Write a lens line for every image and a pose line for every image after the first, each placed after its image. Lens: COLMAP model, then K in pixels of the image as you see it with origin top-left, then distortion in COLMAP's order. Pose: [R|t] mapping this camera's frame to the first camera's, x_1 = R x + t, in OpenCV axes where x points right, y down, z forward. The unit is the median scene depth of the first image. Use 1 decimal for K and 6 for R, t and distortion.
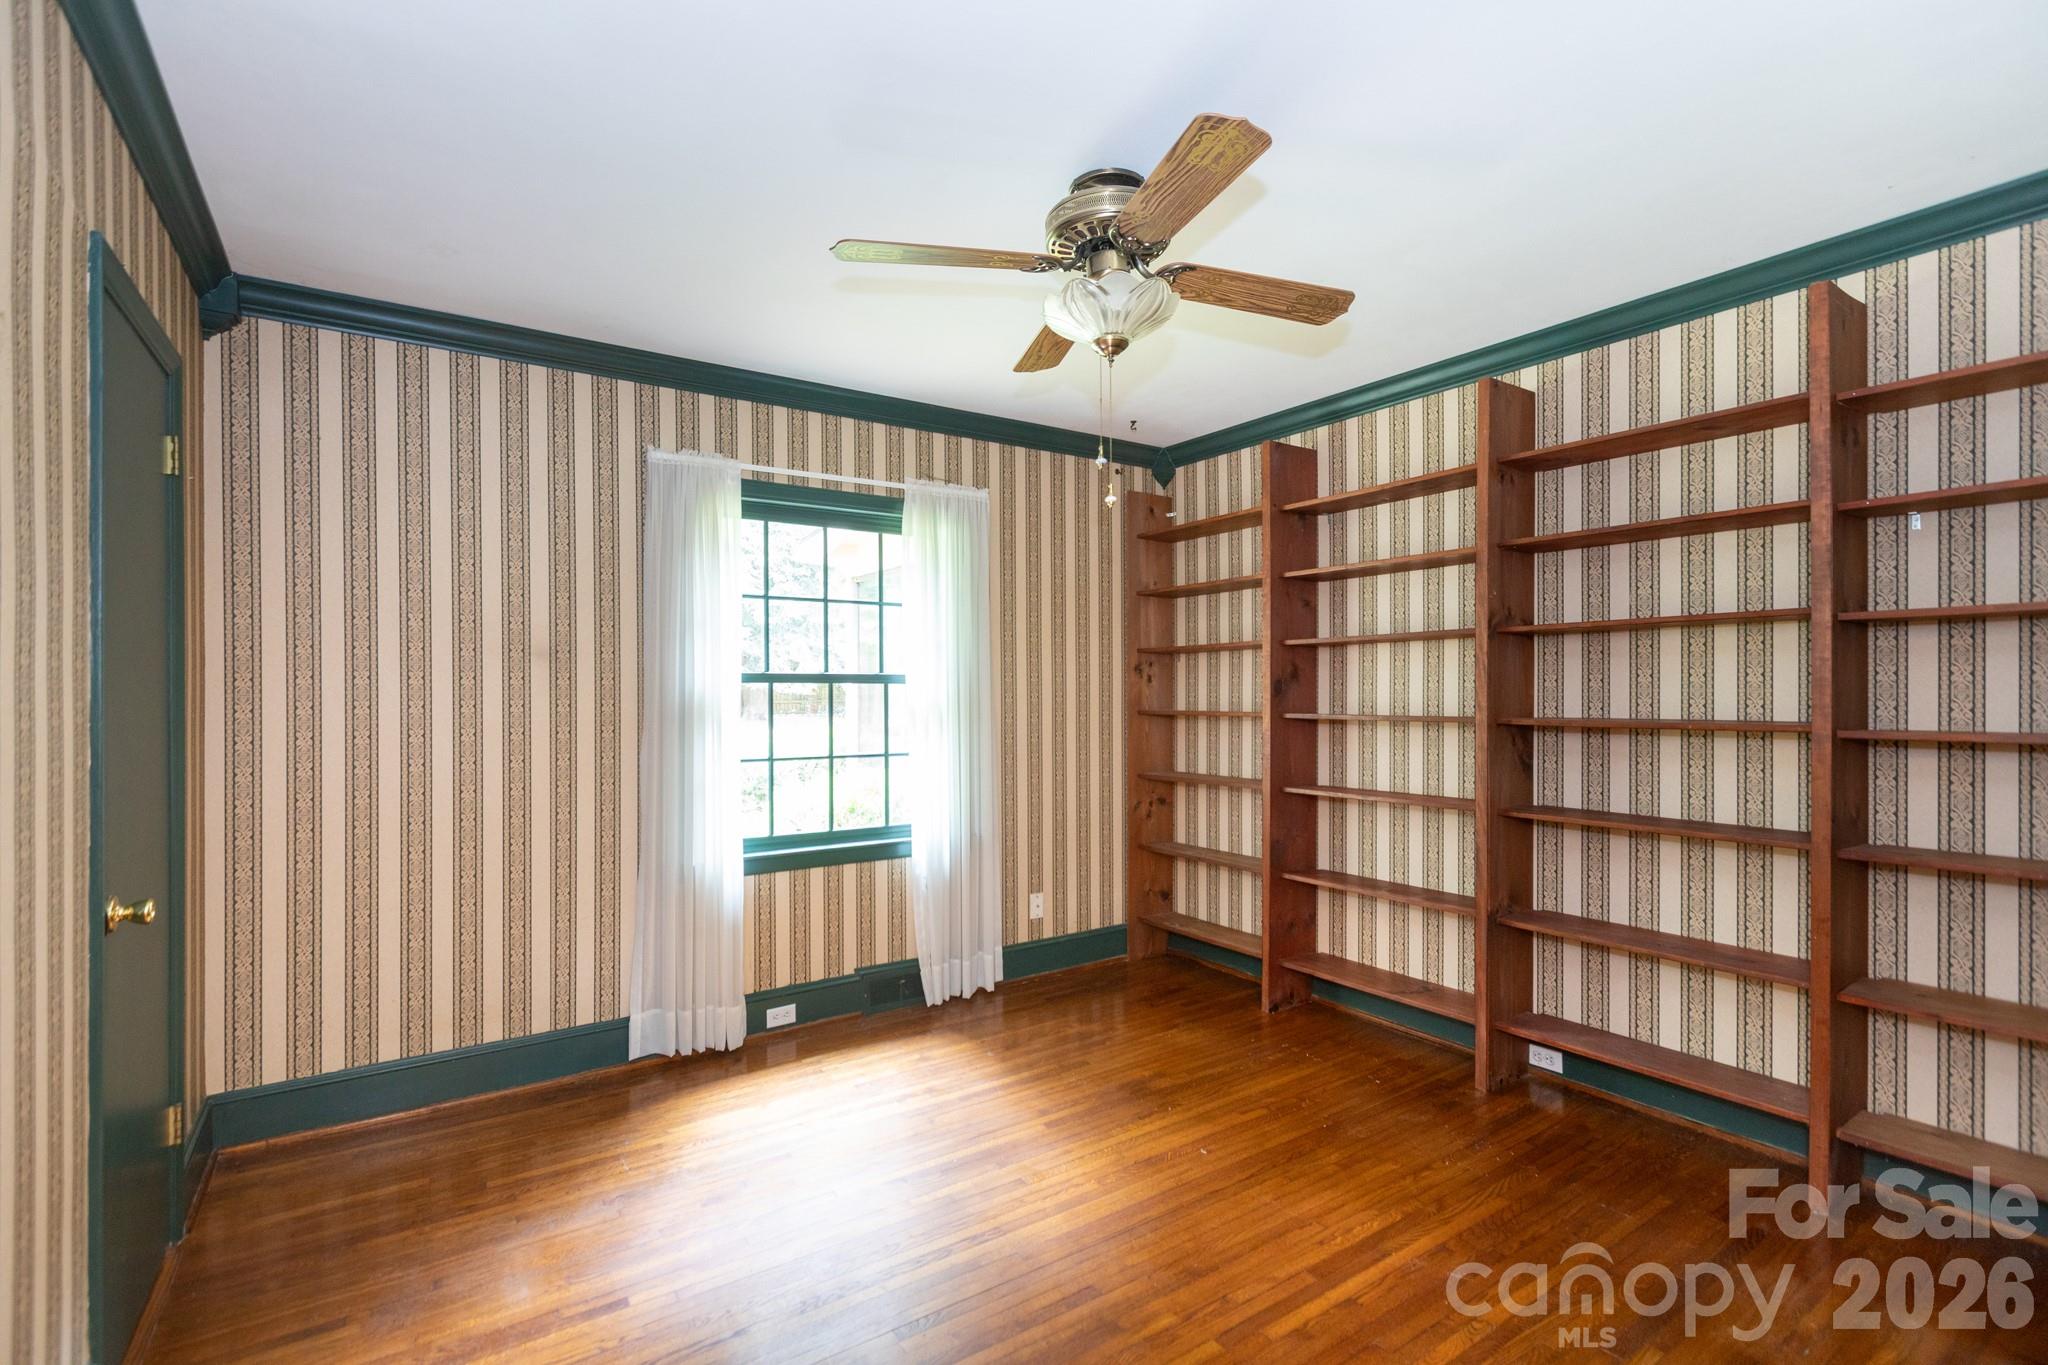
lens RADIAL K [[927.9, 0, 1021.5], [0, 927.9, 688.4], [0, 0, 1]] dist [0.006879, -0.002917]
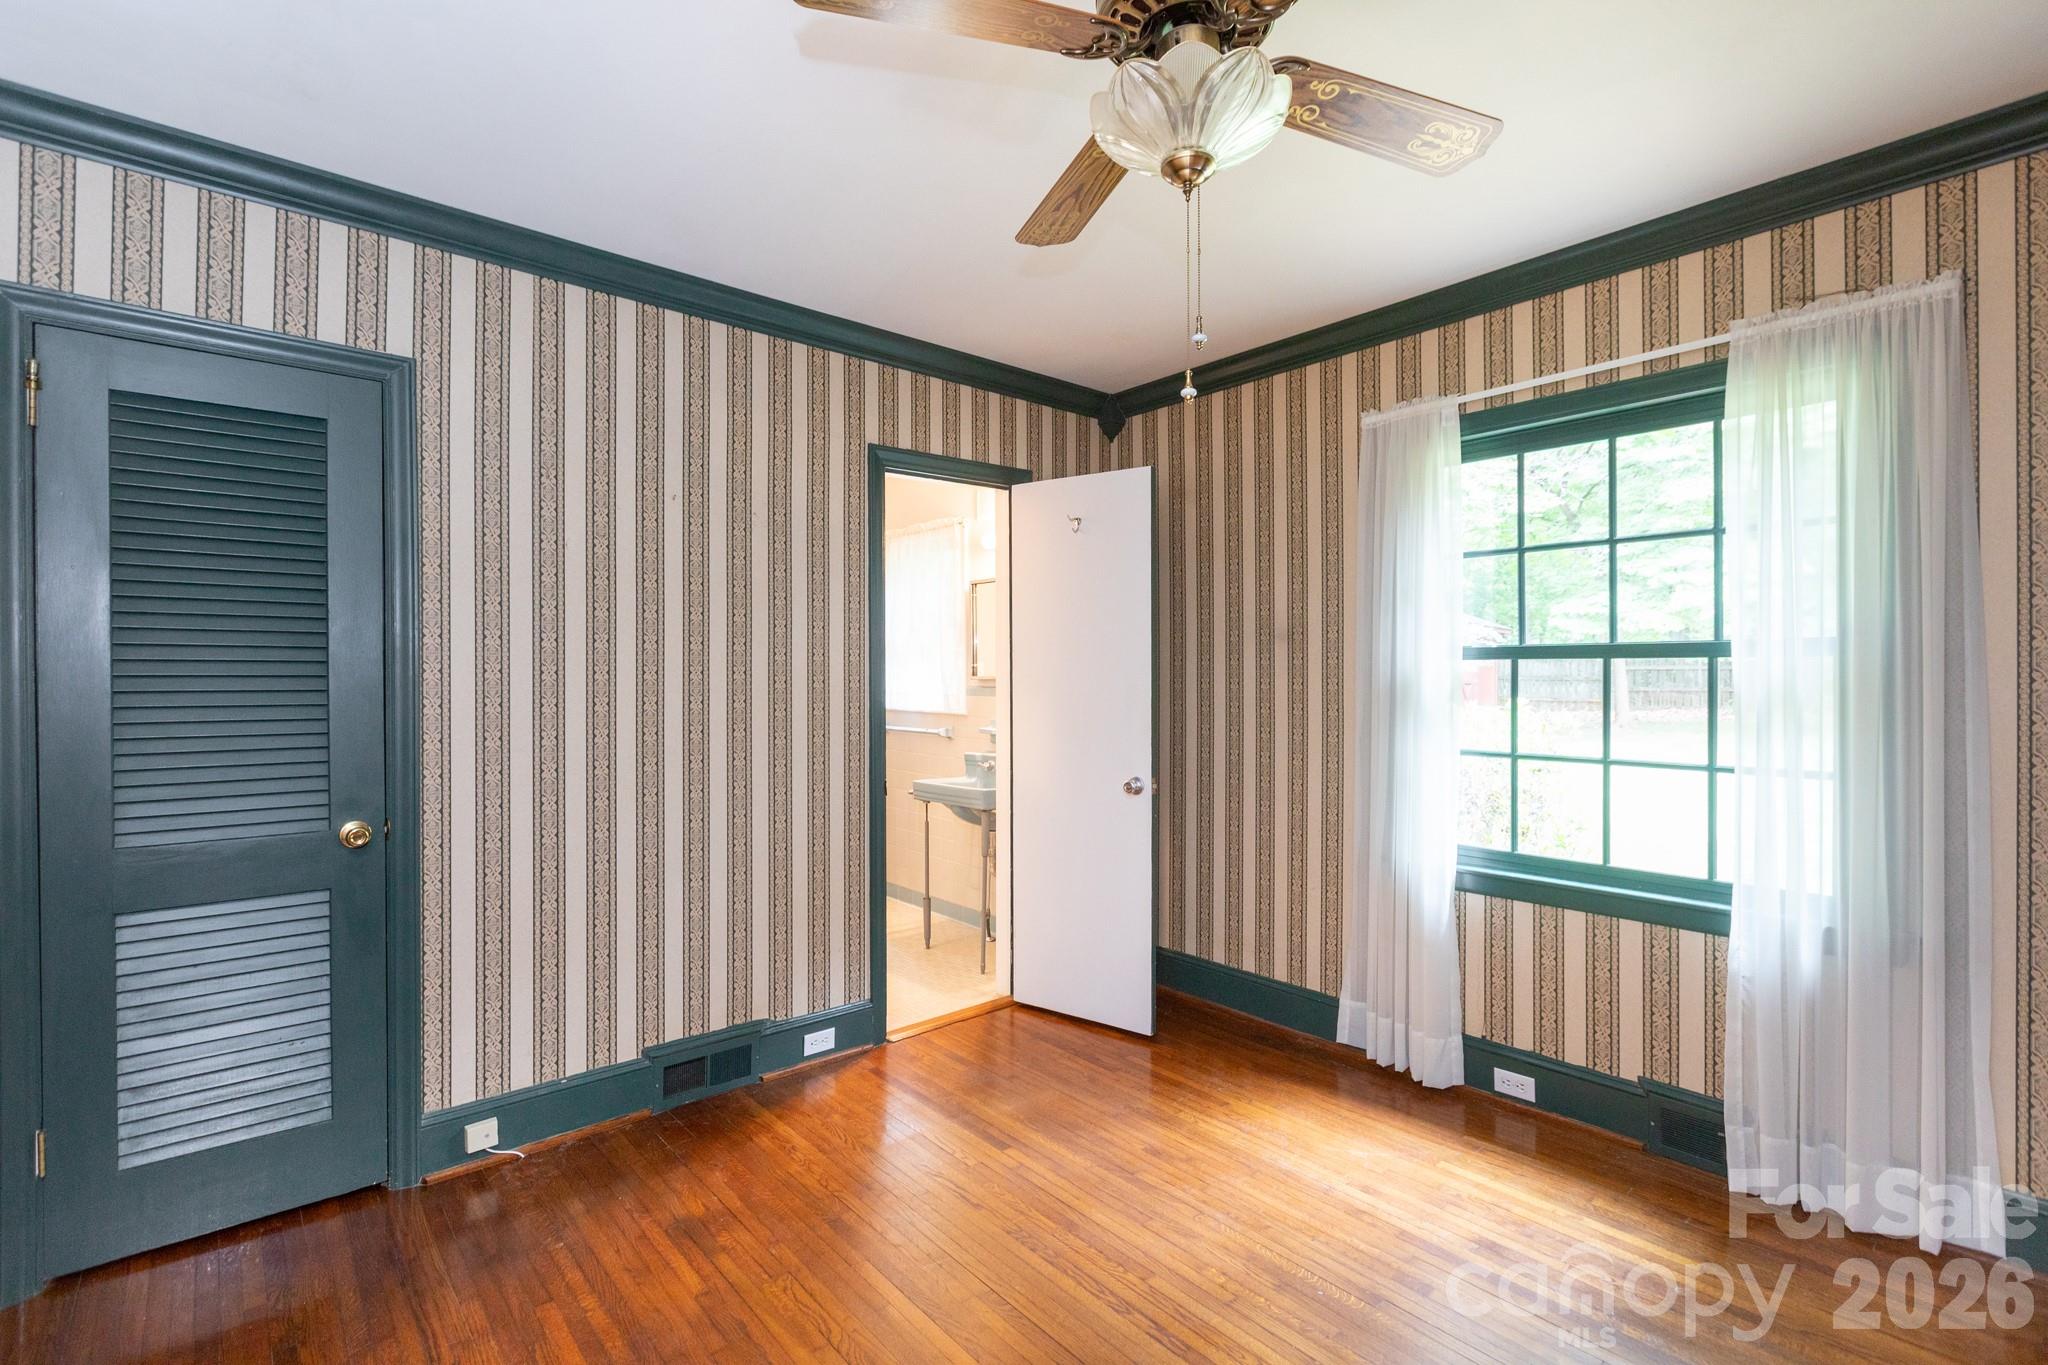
lens RADIAL K [[927.9, 0, 1029.4], [0, 927.9, 677.0], [0, 0, 1]] dist [0.006879, -0.002917]
pose [[0.123959, 0.004178, -0.992279, 0.461096], [0.005286, 0.999974, 0.004871, 0.003111], [0.992273, -0.005849, 0.123933, 0.492874]]
